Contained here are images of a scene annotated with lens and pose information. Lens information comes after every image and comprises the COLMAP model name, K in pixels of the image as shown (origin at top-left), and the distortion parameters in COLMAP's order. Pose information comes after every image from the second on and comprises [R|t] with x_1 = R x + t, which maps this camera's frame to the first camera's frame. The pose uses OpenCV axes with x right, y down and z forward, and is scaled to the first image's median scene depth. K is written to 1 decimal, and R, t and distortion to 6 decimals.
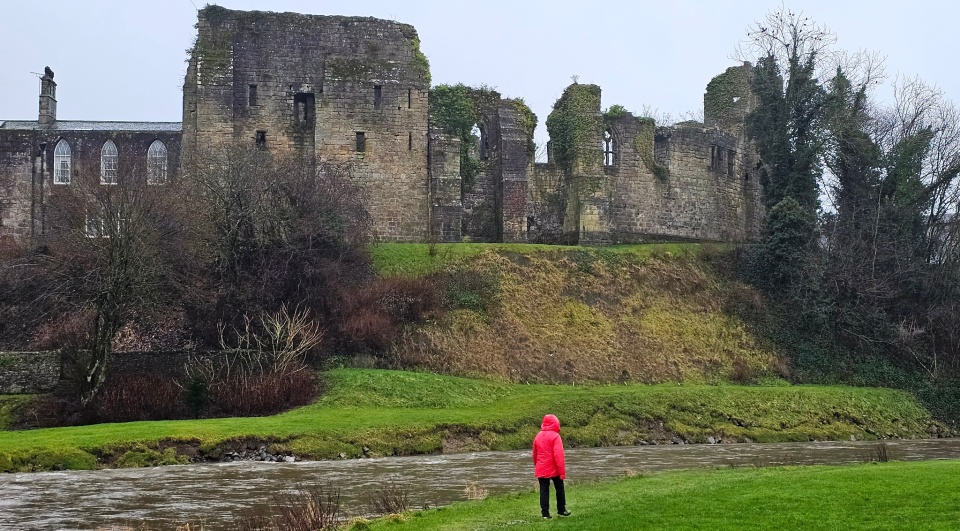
lens RADIAL K [[1390.1, 0, 480.0], [0, 1390.1, 265.5], [0, 0, 1]] dist [0.035174, 0.021051]
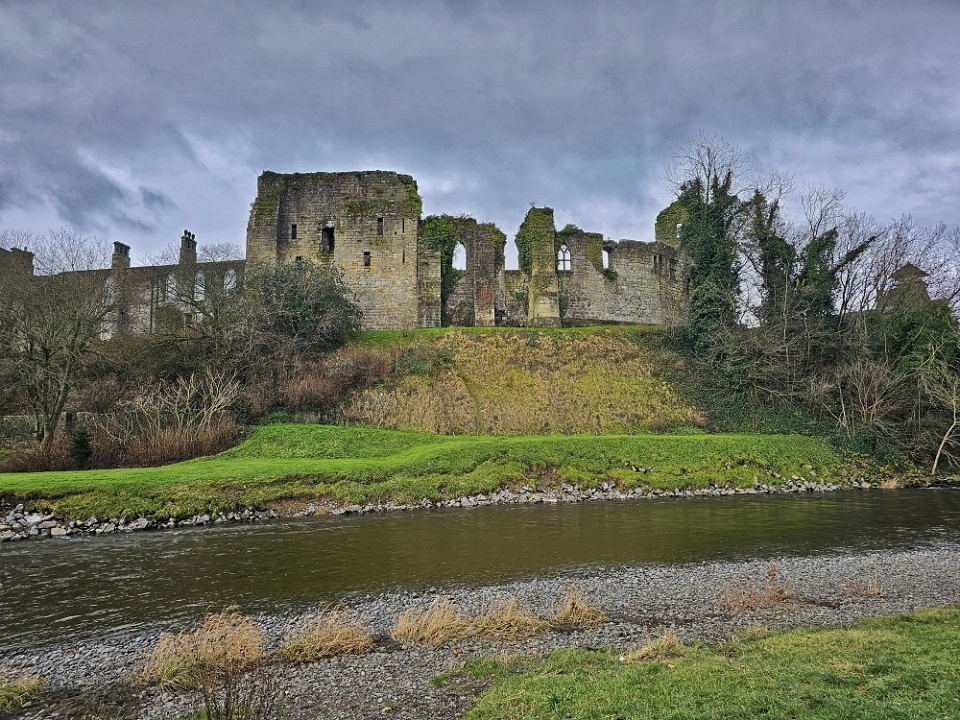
lens RADIAL K [[633.2, 0, 480.0], [0, 633.2, 360.0], [0, 0, 1]] dist [0.068938, -0.101564]
pose [[0.972232, -0.041939, -0.230230, 0.155474], [0.032178, 0.998424, -0.045990, 0.040396], [0.231796, 0.037304, 0.972049, 0.414053]]
